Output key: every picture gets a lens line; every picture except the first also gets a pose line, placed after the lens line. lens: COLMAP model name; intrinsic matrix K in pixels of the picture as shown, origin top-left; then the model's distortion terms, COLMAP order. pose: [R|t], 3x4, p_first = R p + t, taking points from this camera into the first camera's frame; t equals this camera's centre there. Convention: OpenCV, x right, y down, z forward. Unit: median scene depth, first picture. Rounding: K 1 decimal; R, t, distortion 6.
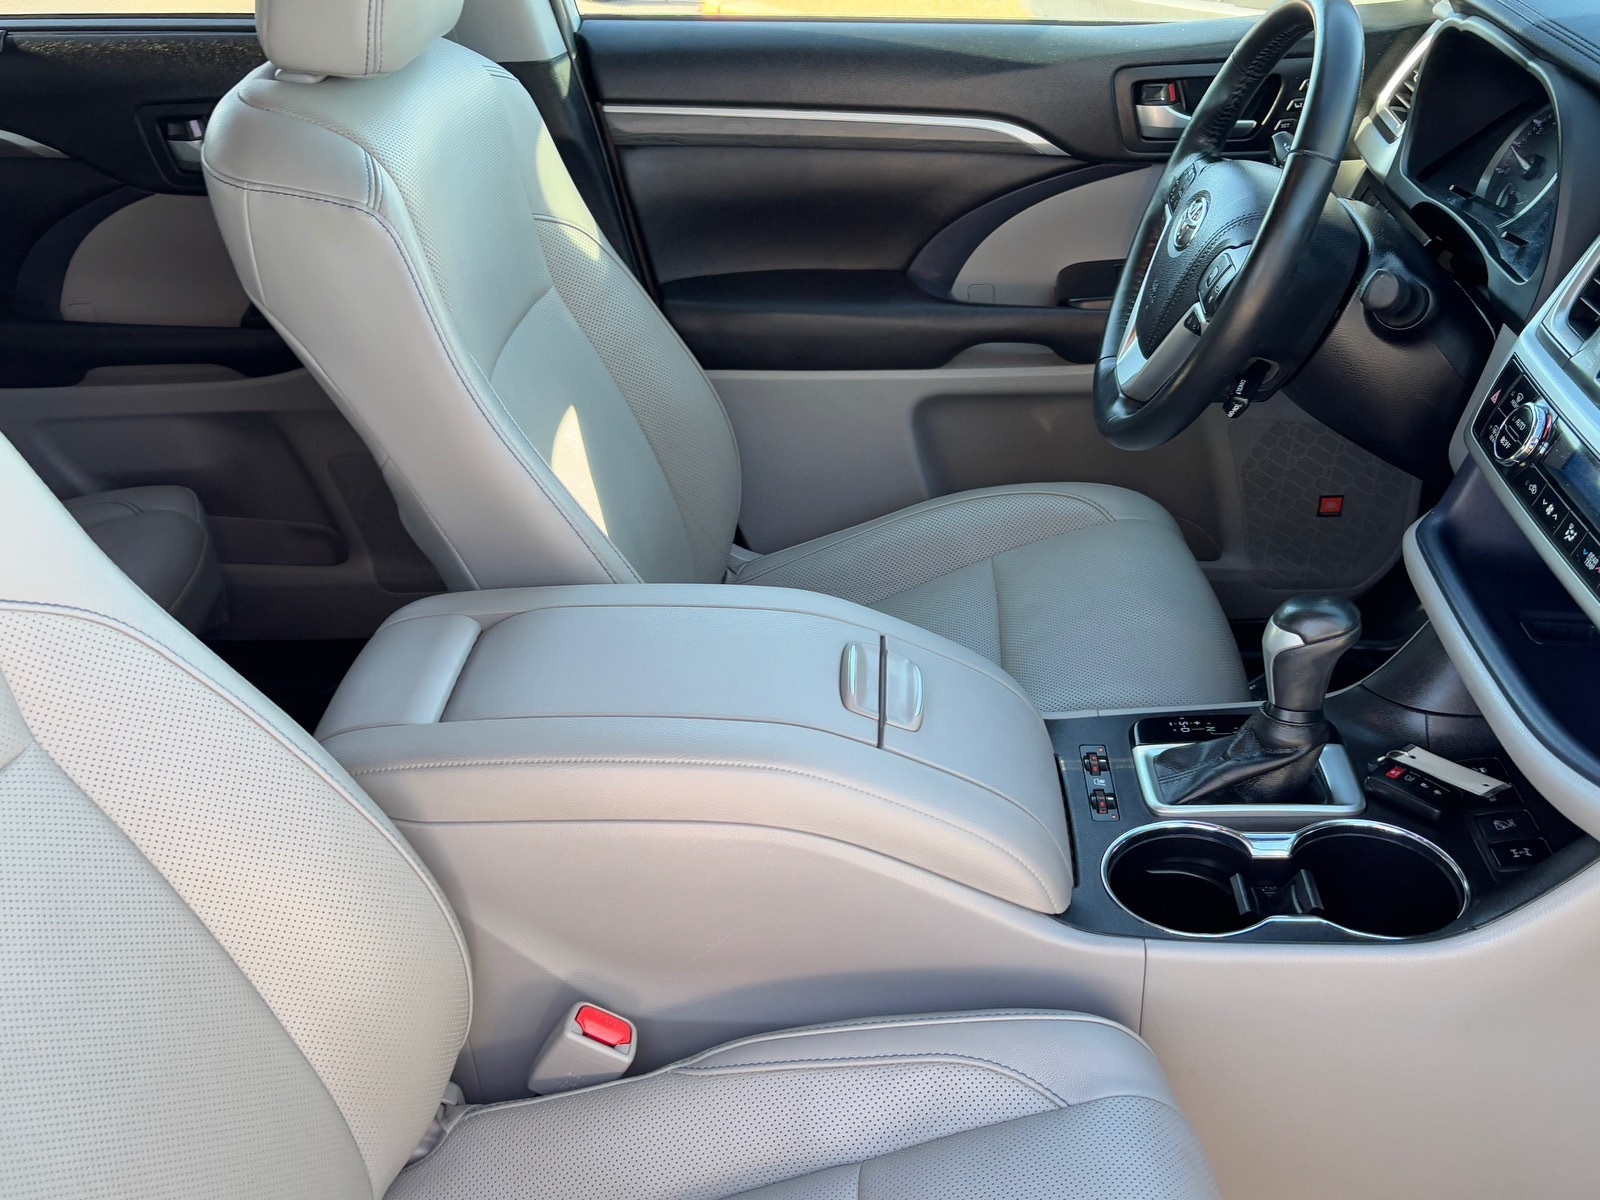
lens RADIAL K [[1540.4, 0, 792.0], [0, 1540.4, 618.5], [0, 0, 1]] dist [0.079574, 0.000000]
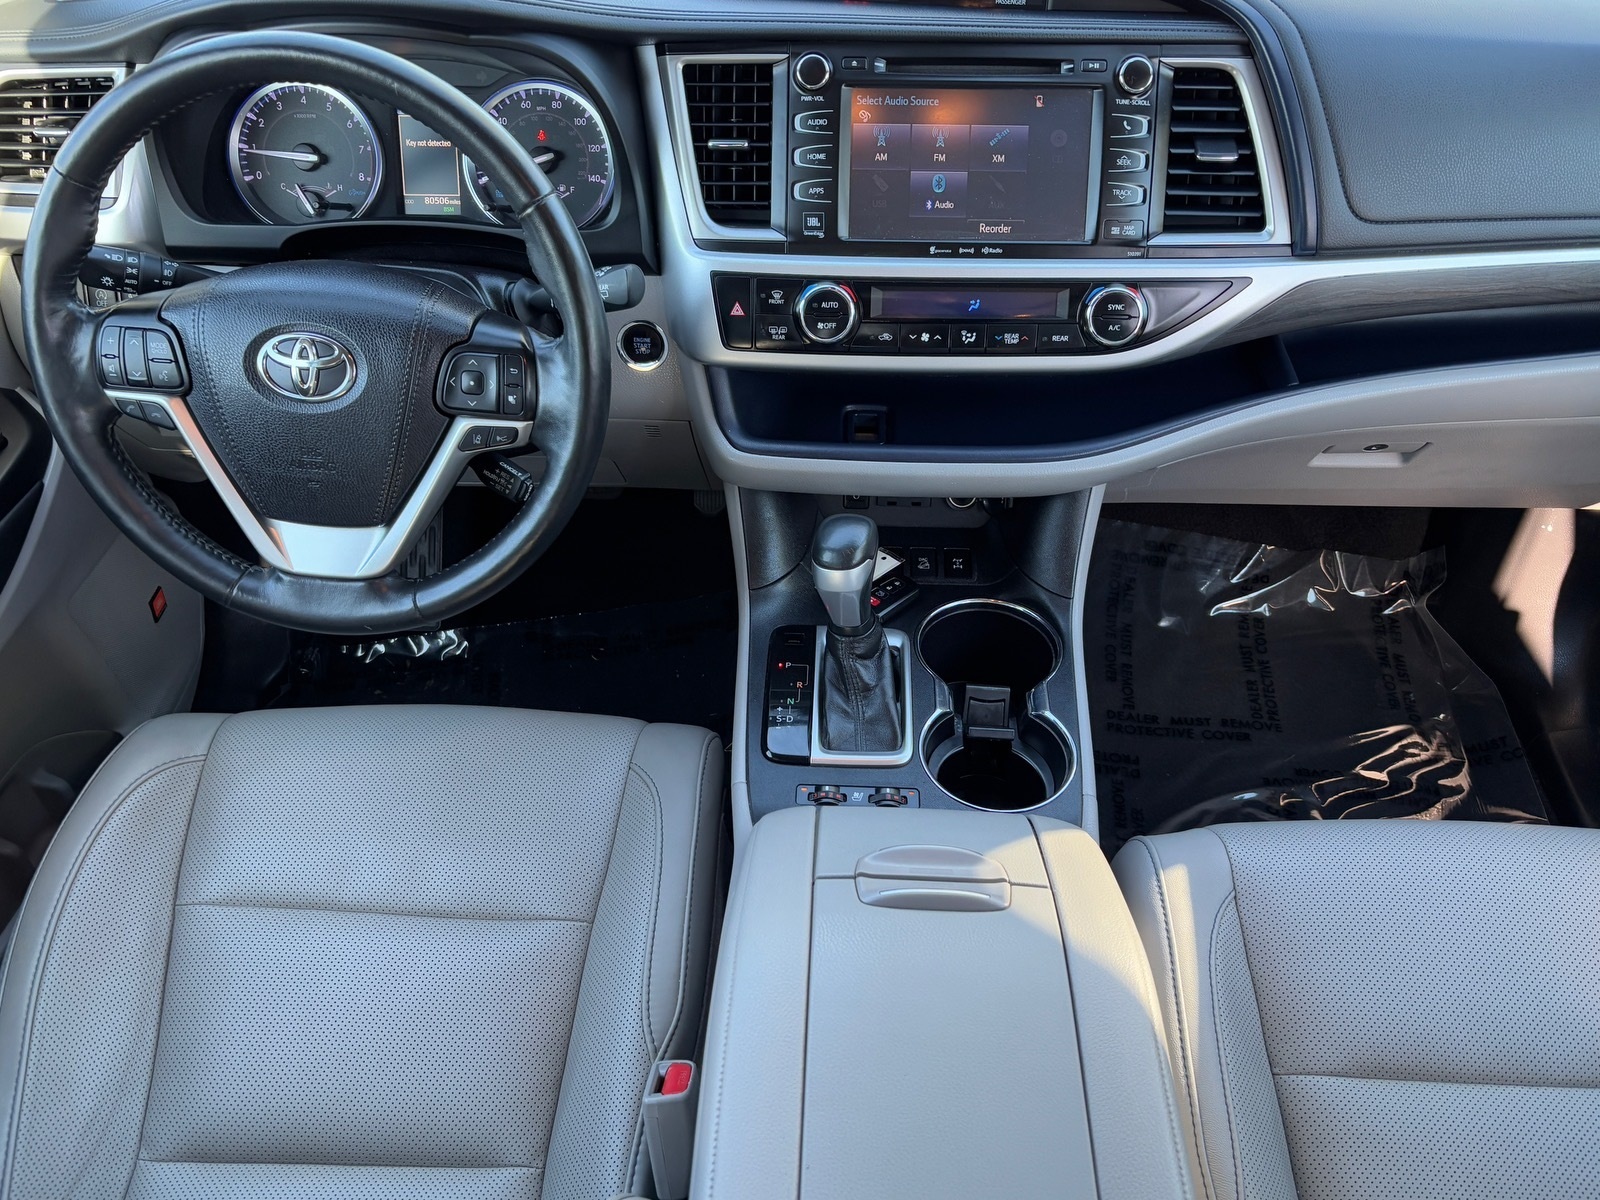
lens RADIAL K [[1306.3, 0, 810.7], [0, 1306.3, 612.2], [0, 0, 1]] dist [0.022291, -0.021938]
pose [[-0.012702, -0.637231, 0.770568, -0.386170], [0.515889, 0.655969, 0.550966, -0.464895], [-0.856561, 0.404526, 0.320408, 0.714821]]
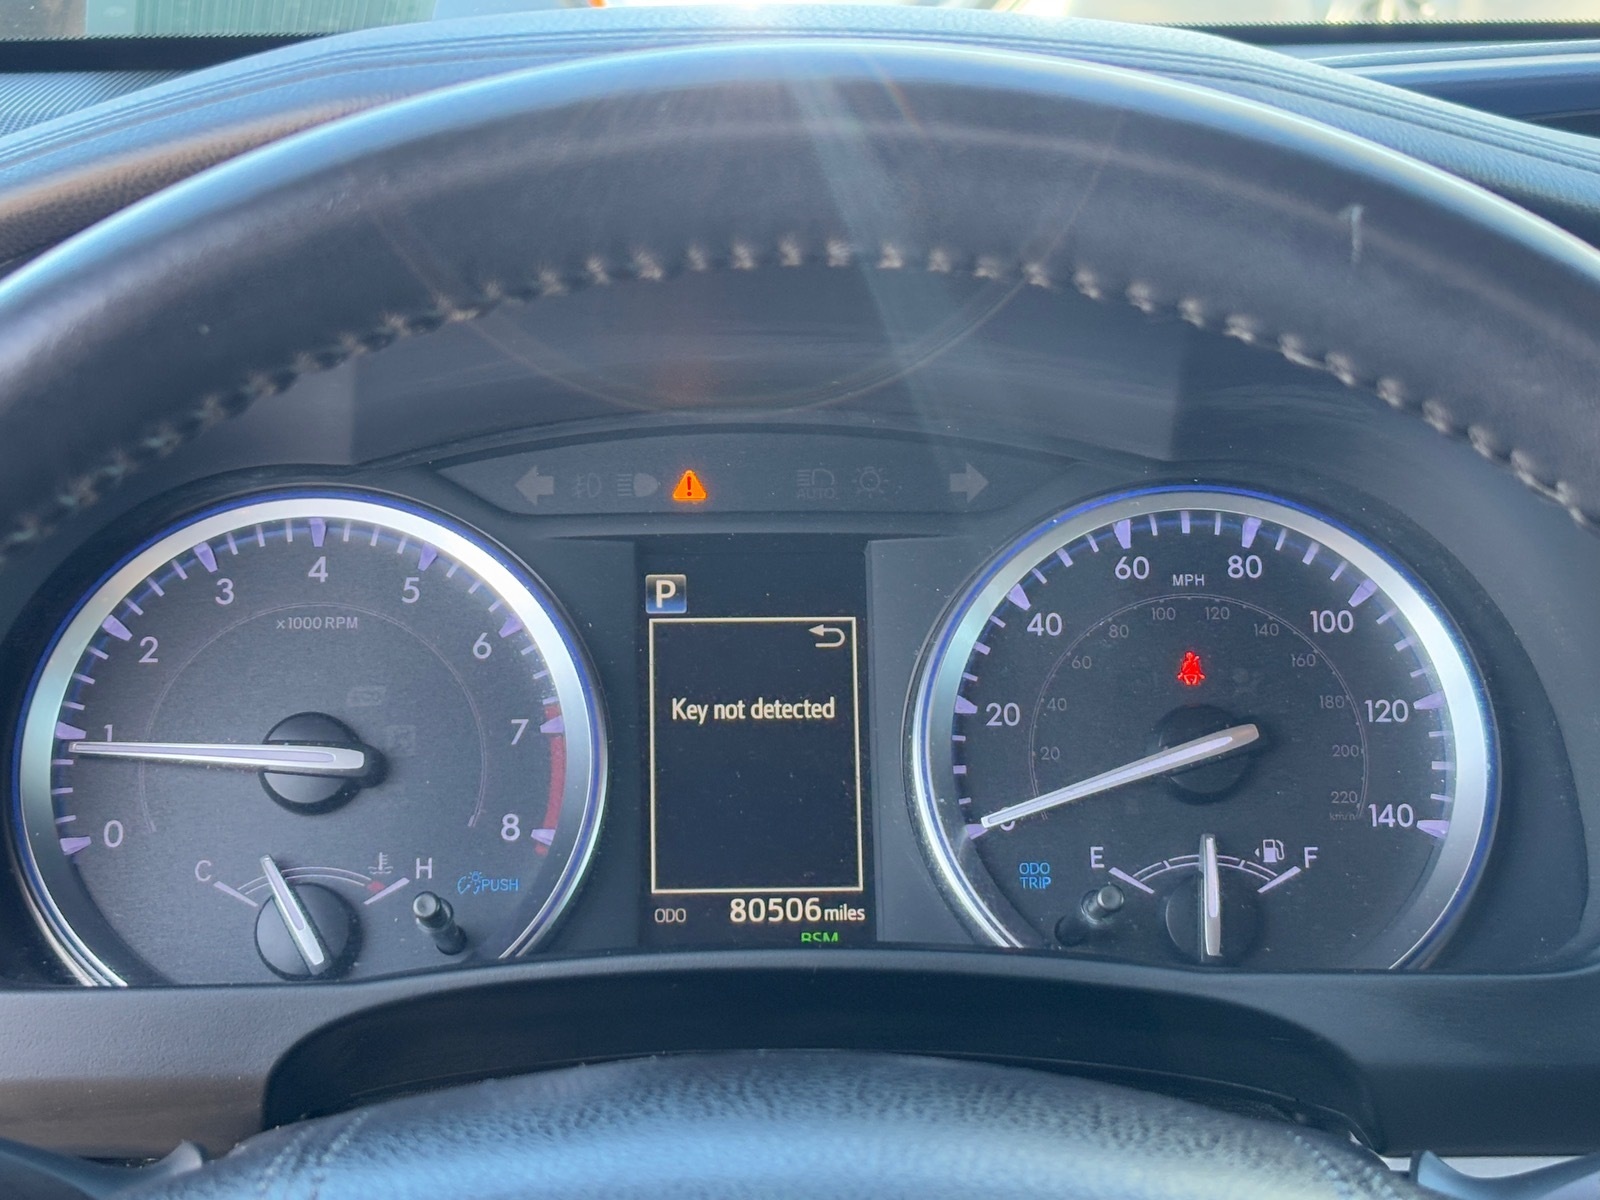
lens RADIAL K [[3076.3, 0, 768.2], [0, 3076.3, 514.6], [0, 0, 1]] dist [0.151937, 0.000000]
pose [[-0.088578, -0.170089, 0.981440, -0.019785], [0.511123, 0.837937, 0.191350, -0.454396], [-0.854931, 0.518586, 0.012713, 1.092727]]
